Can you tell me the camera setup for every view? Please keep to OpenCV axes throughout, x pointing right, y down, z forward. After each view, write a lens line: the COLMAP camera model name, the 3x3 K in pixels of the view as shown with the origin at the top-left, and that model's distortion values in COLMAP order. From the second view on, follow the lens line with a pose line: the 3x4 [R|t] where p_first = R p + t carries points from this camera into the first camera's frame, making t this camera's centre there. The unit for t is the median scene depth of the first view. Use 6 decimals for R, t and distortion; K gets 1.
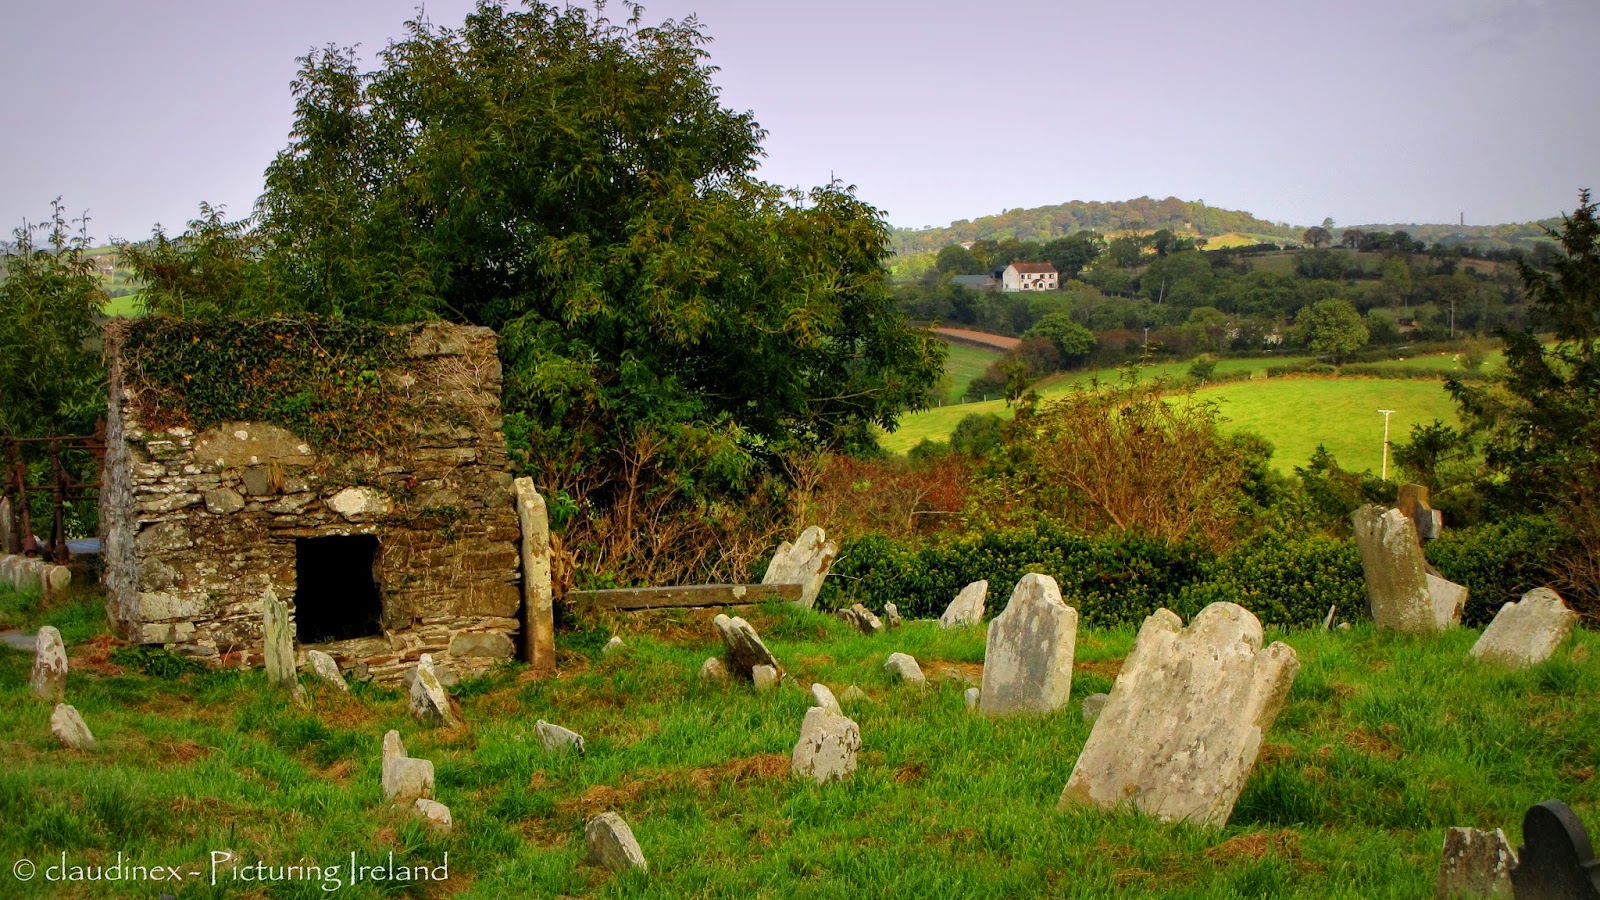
lens RADIAL K [[1261.4, 0, 800.6], [0, 1261.4, 451.1], [0, 0, 1]] dist [-0.018319, -0.003745]
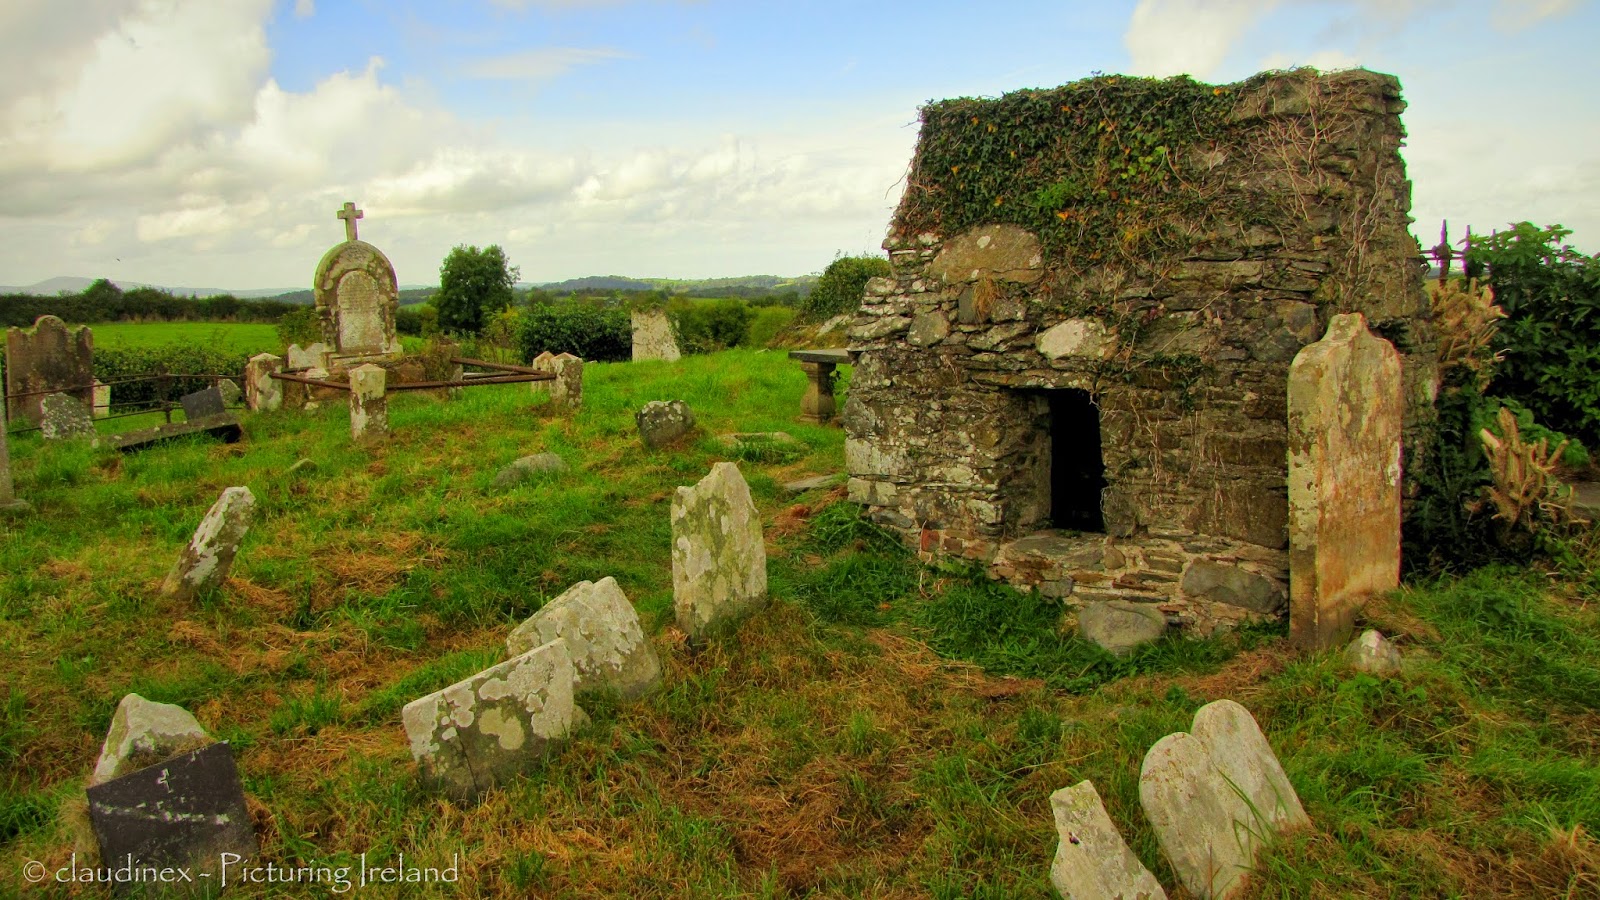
lens RADIAL K [[1261.4, 0, 799.8], [0, 1261.4, 442.4], [0, 0, 1]] dist [-0.018319, -0.003745]
pose [[0.647049, 0.114471, -0.753806, 0.064463], [-0.024714, 0.991295, 0.129321, 0.011620], [0.762047, -0.065047, 0.644246, 0.454779]]
